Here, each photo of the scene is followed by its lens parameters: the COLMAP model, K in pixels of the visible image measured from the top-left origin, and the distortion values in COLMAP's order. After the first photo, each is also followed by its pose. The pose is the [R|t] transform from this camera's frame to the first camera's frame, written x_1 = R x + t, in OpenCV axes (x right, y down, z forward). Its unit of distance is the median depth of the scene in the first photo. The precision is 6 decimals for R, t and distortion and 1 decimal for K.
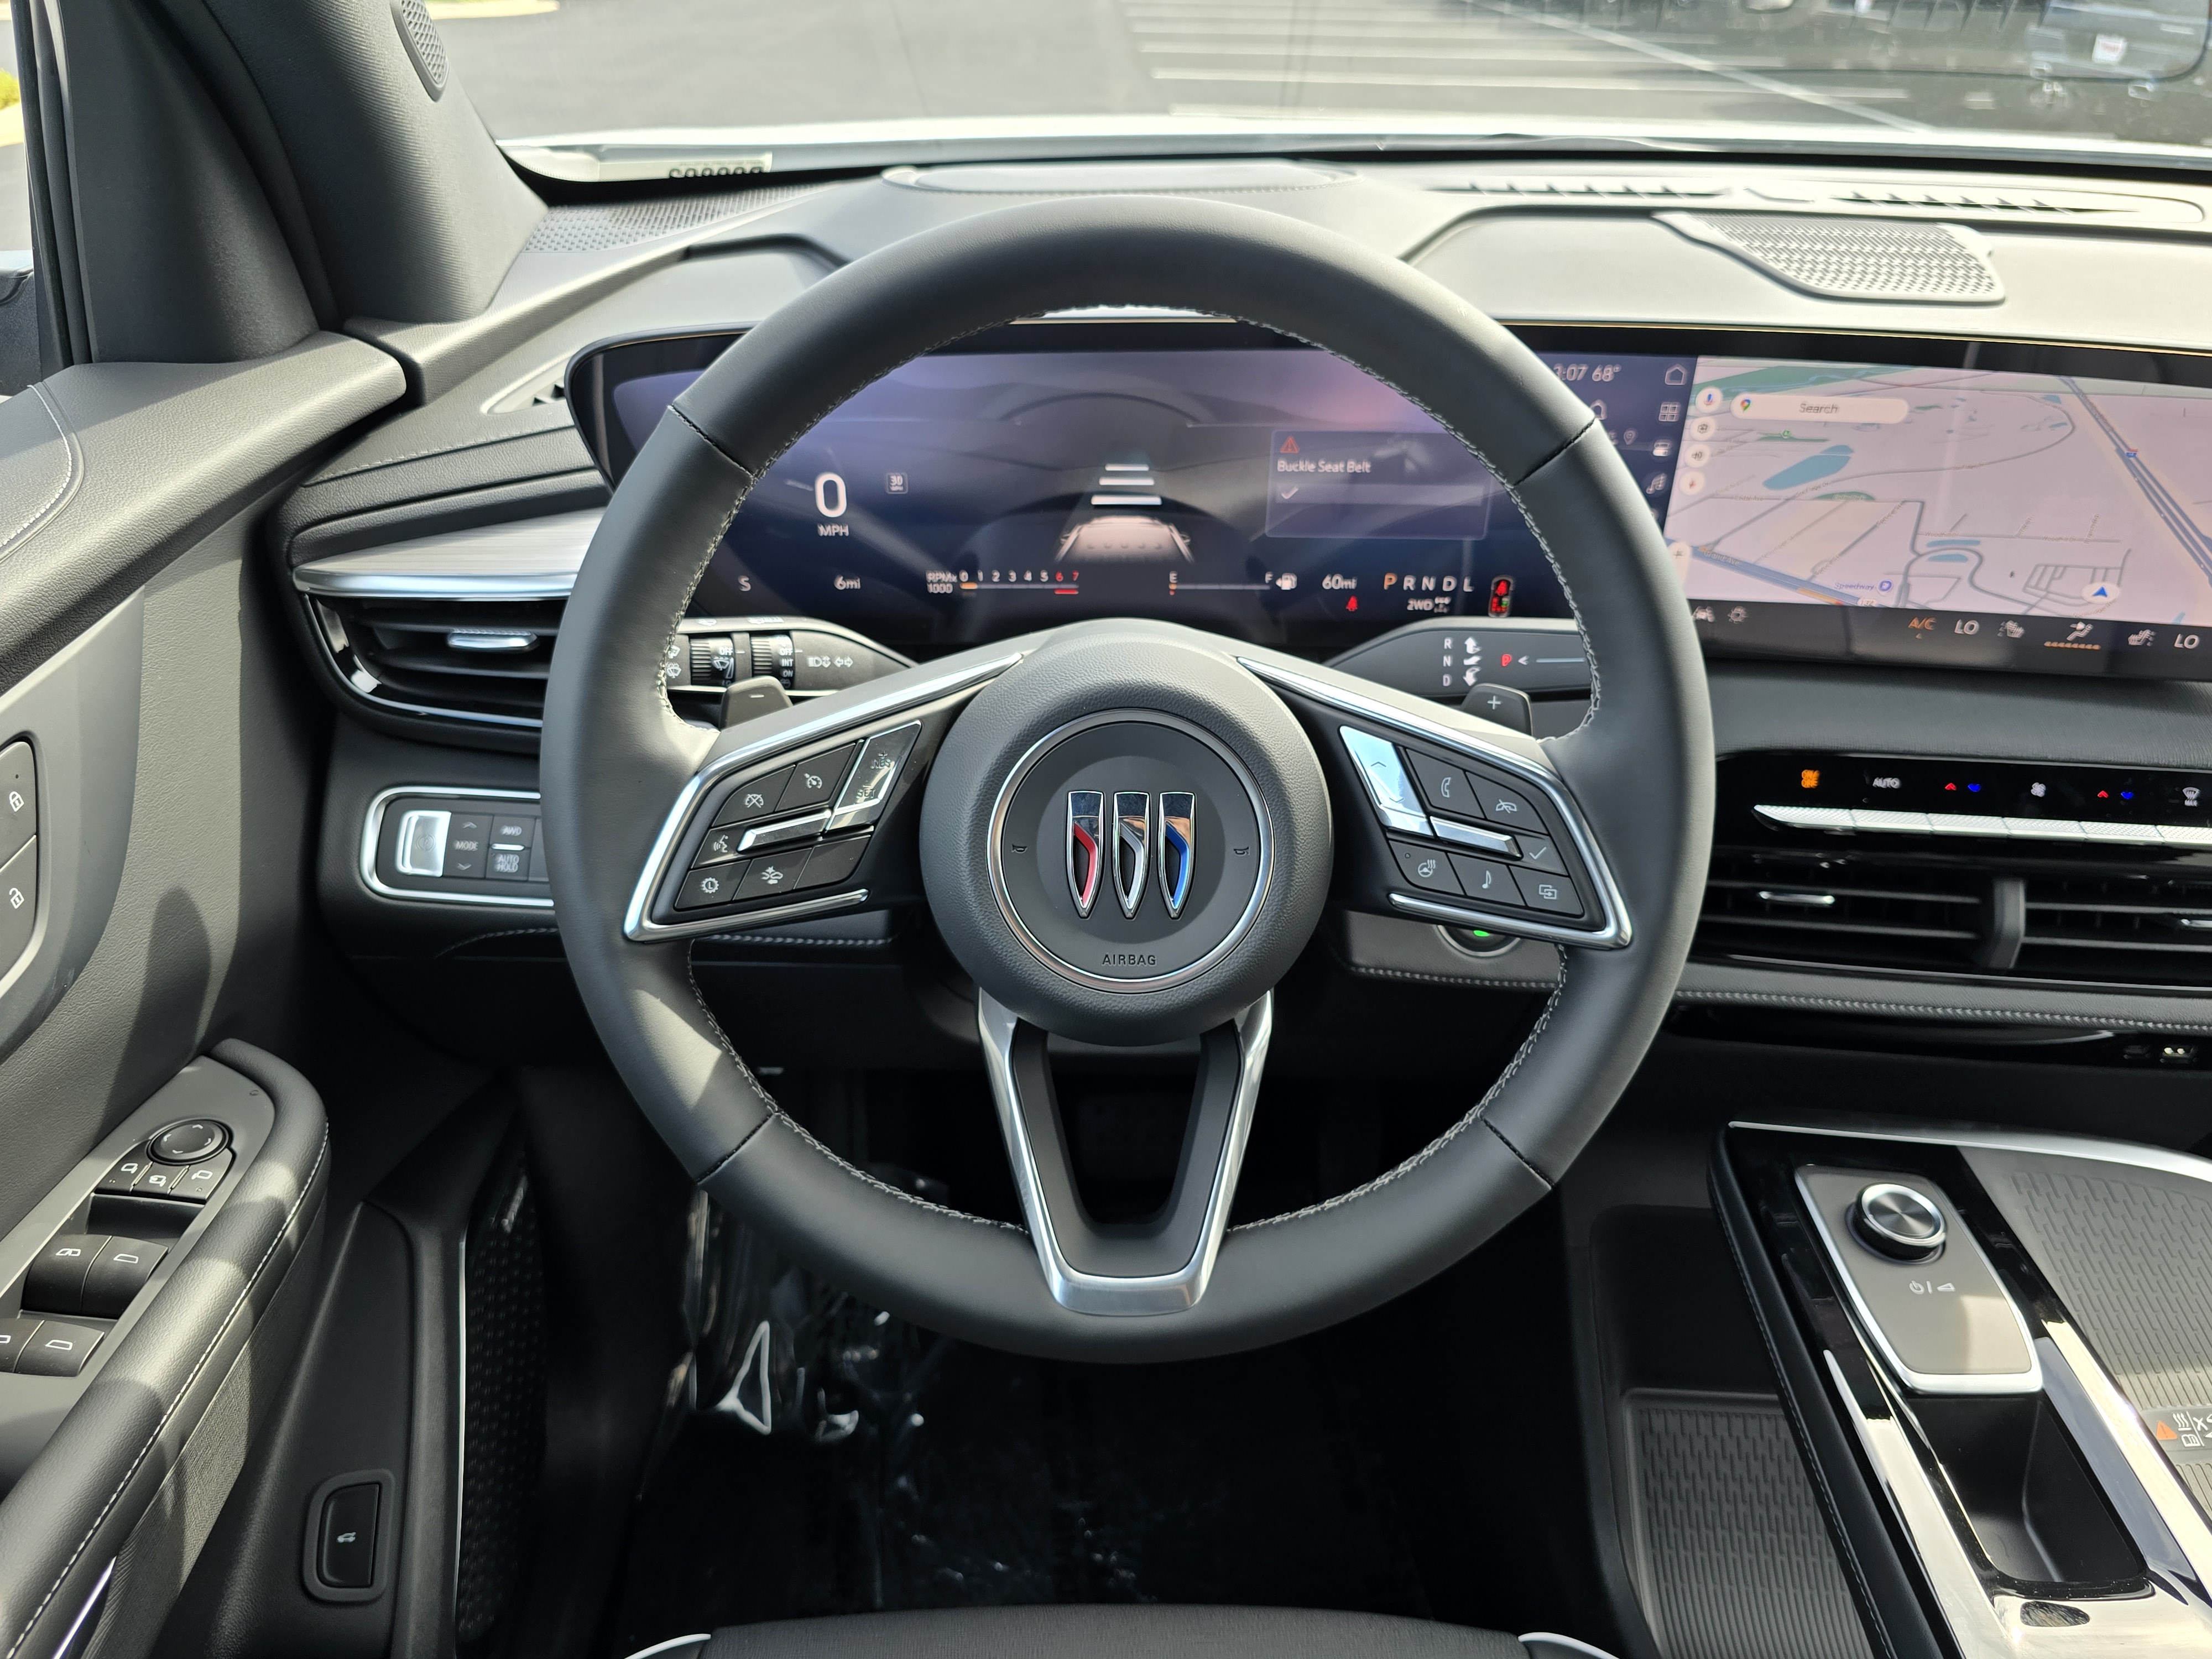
lens RADIAL K [[1604.7, 0, 1121.4], [0, 1604.7, 824.1], [0, 0, 1]] dist [0.046654, -0.063716]
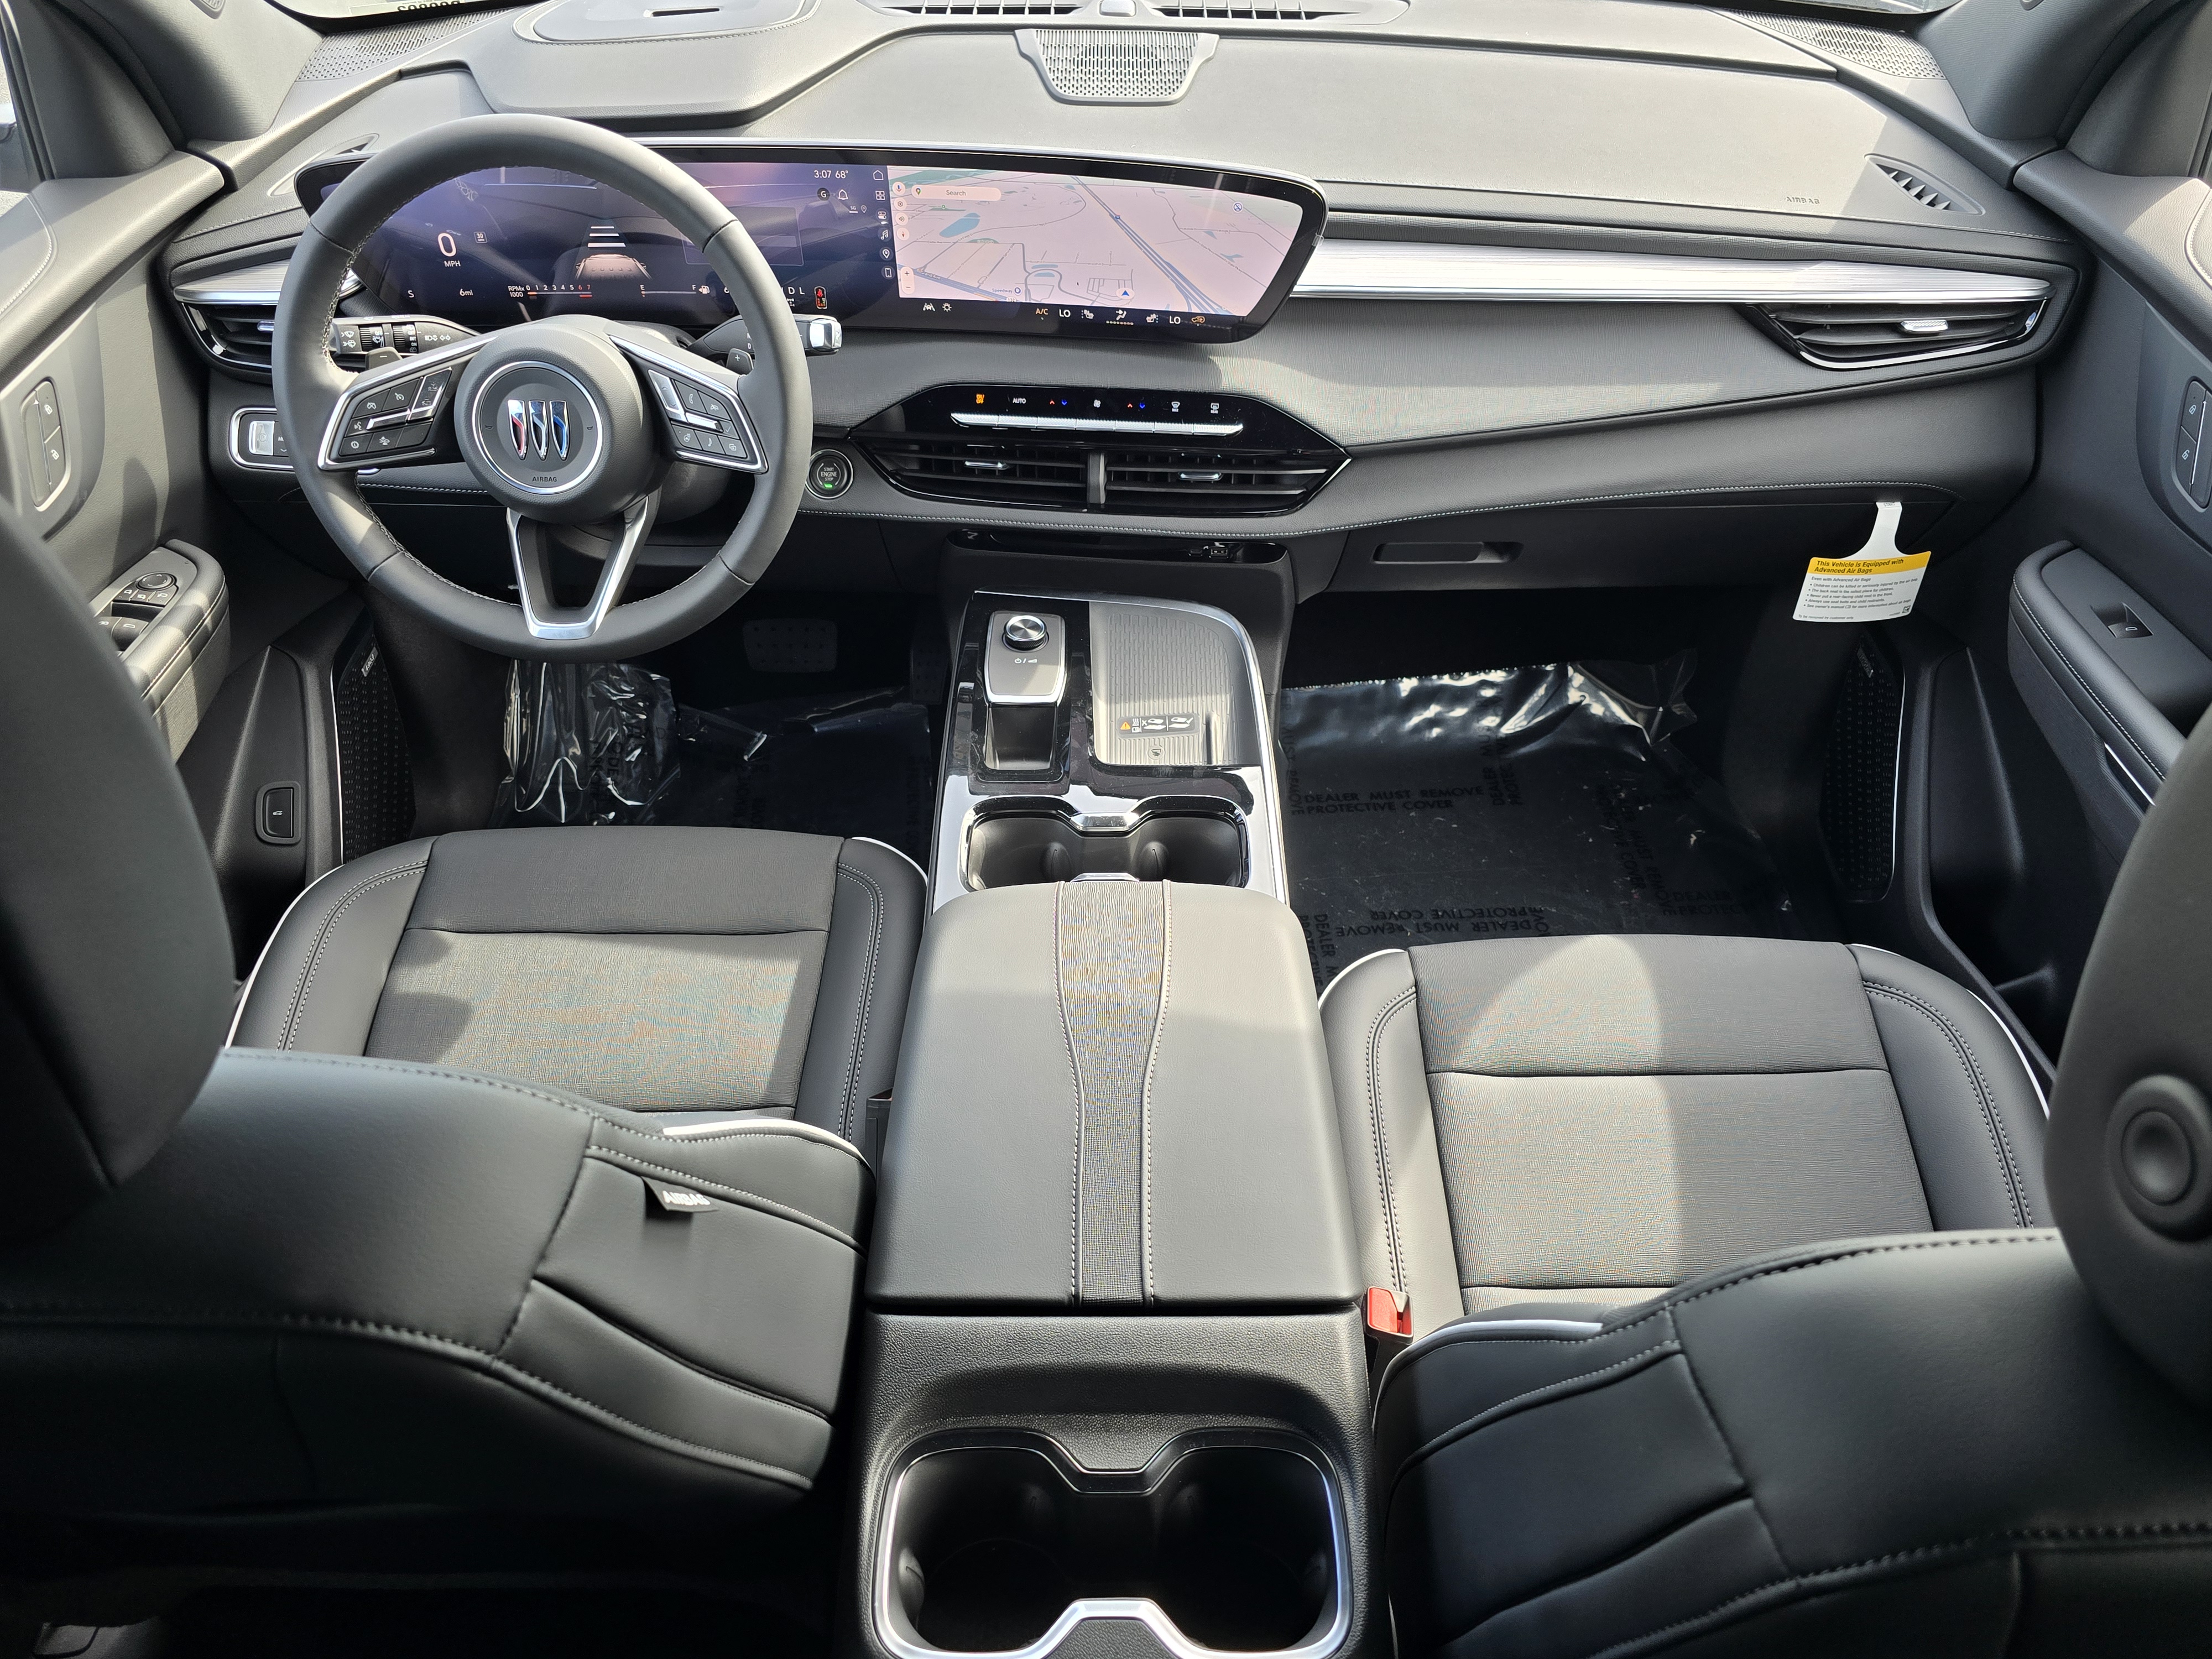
lens RADIAL K [[1598.7, 0, 1105.7], [0, 1598.7, 833.4], [0, 0, 1]] dist [0.067479, -0.065461]
pose [[0.999163, -0.000540, -0.040900, 0.702604], [0.009163, 0.977459, 0.210925, 0.080227], [0.039864, -0.211123, 0.976646, -1.019817]]
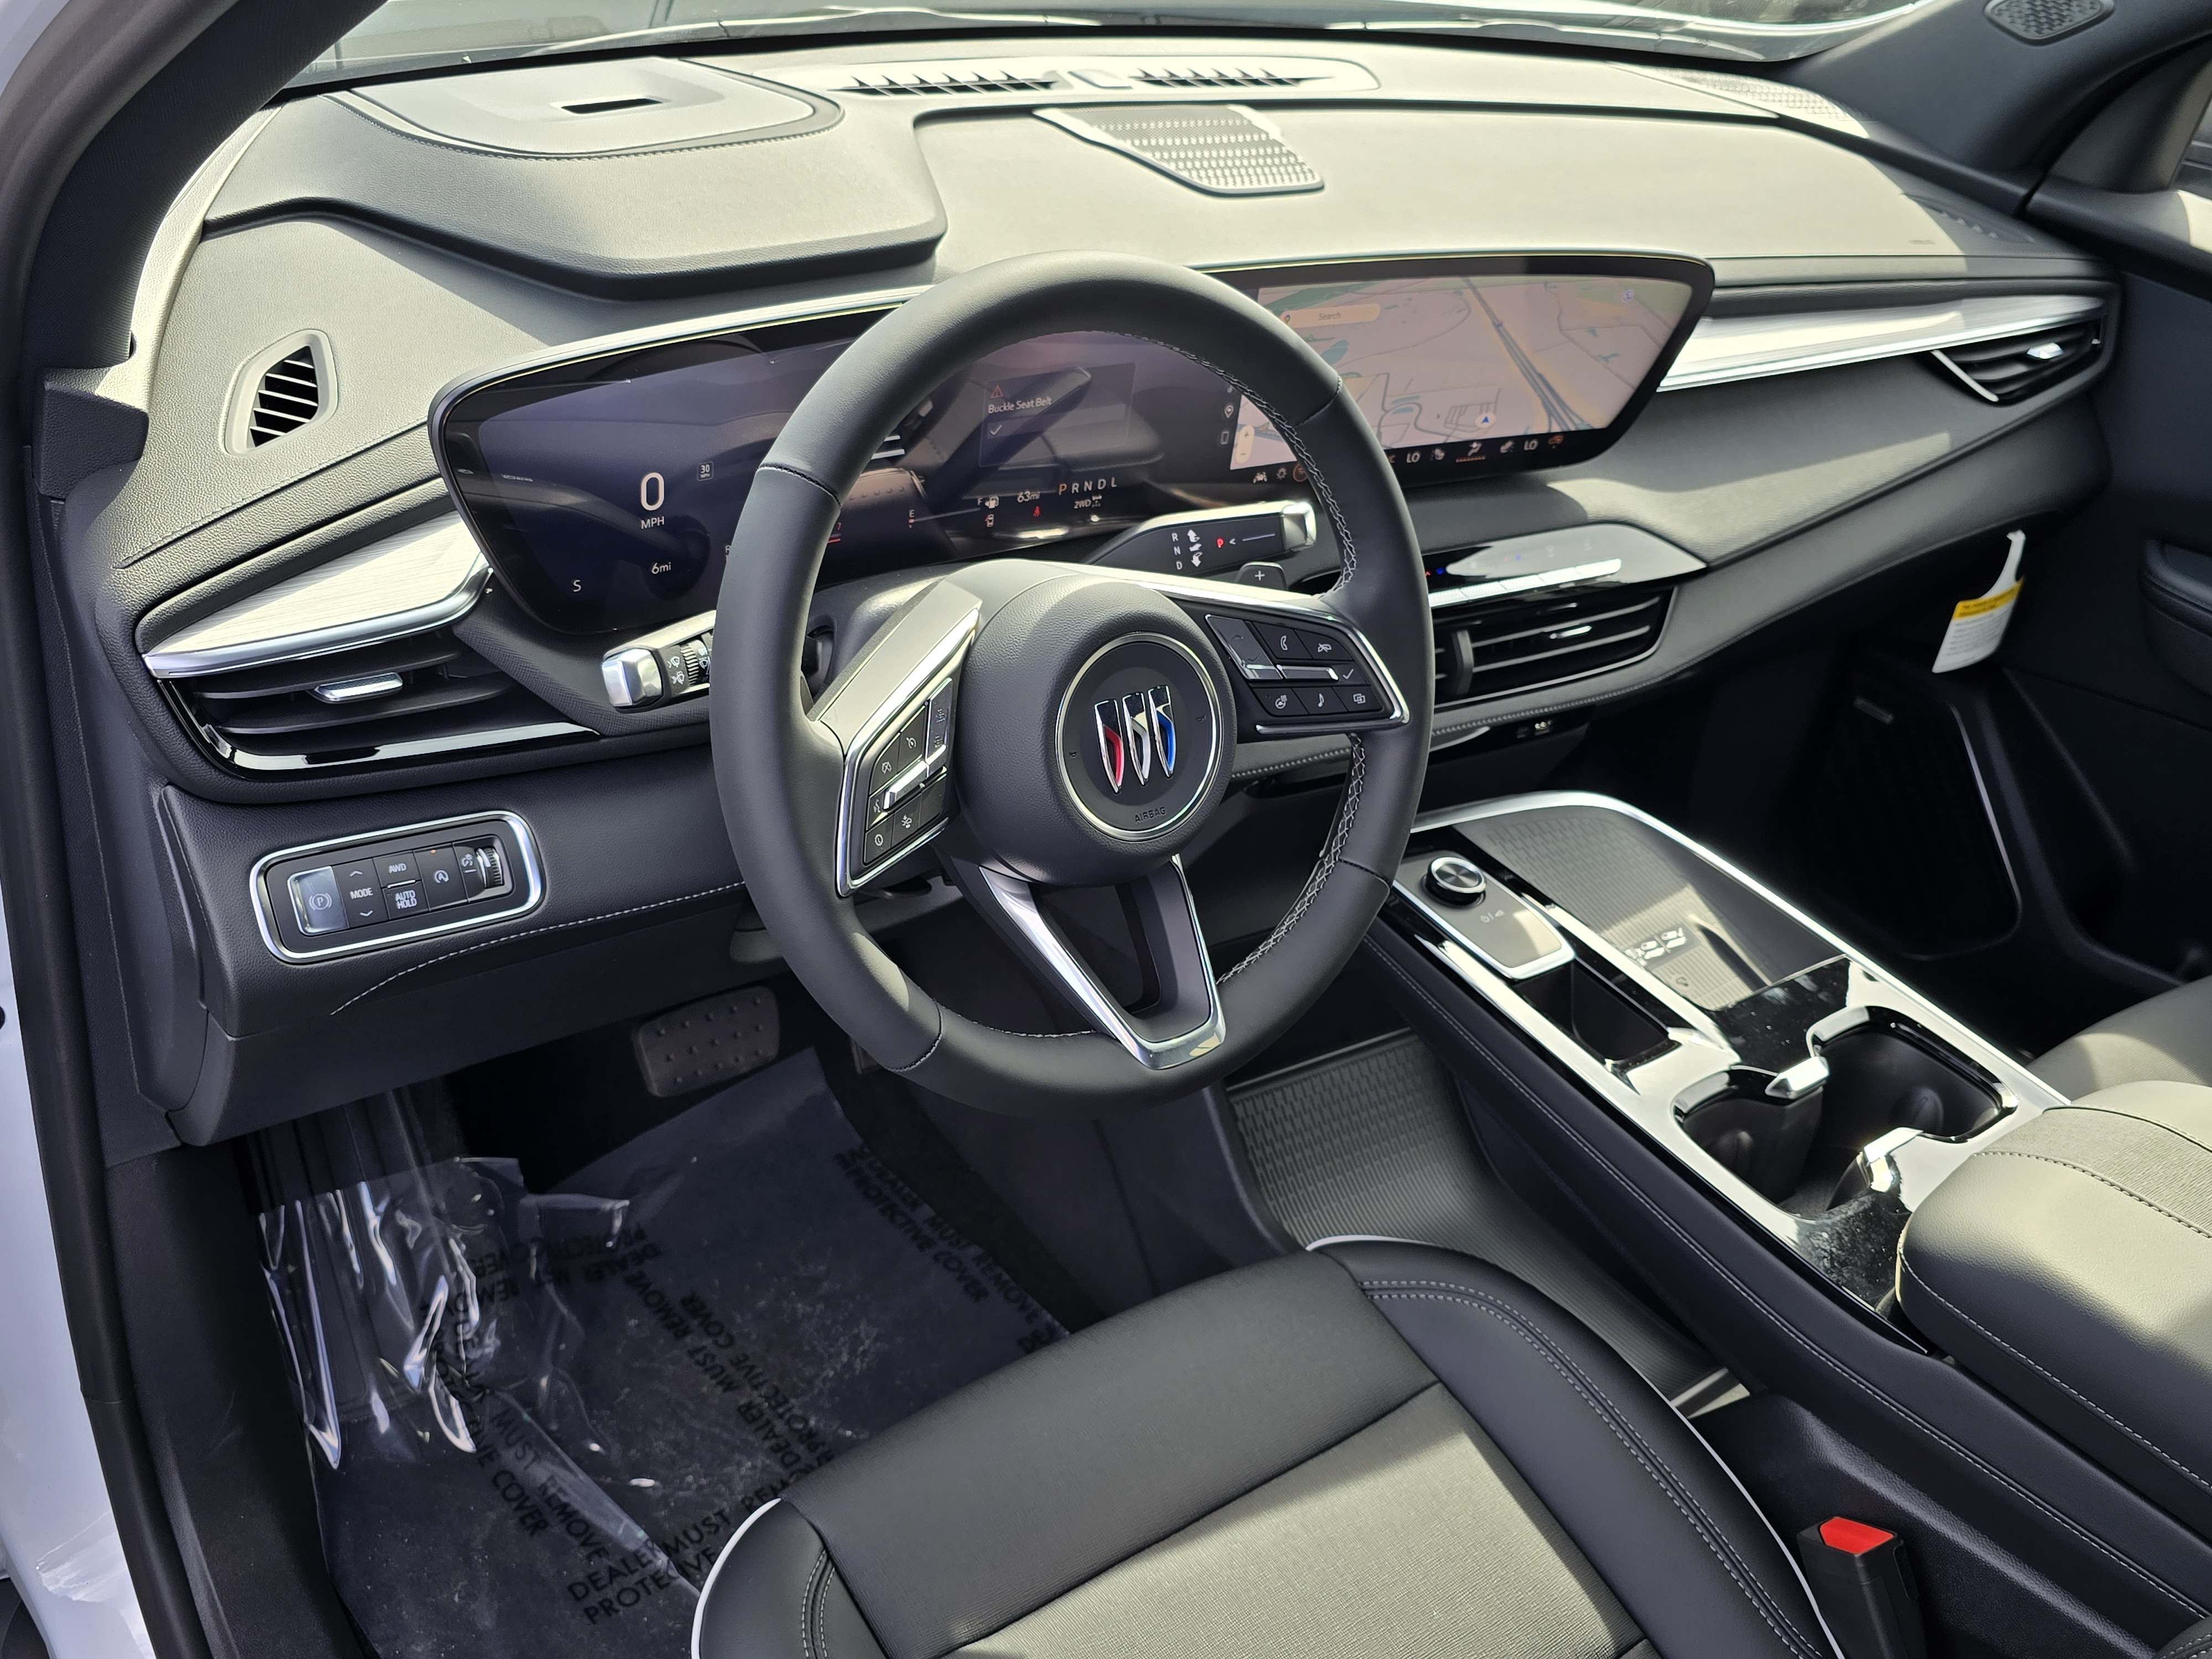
lens RADIAL K [[1984.2, 0, 1100.5], [0, 1984.2, 837.8], [0, 0, 1]] dist [0.130881, -0.175208]
pose [[0.812127, -0.248157, 0.528079, -0.744125], [0.196310, 0.968497, 0.153217, -0.131813], [-0.549465, -0.020765, 0.835259, -0.319446]]
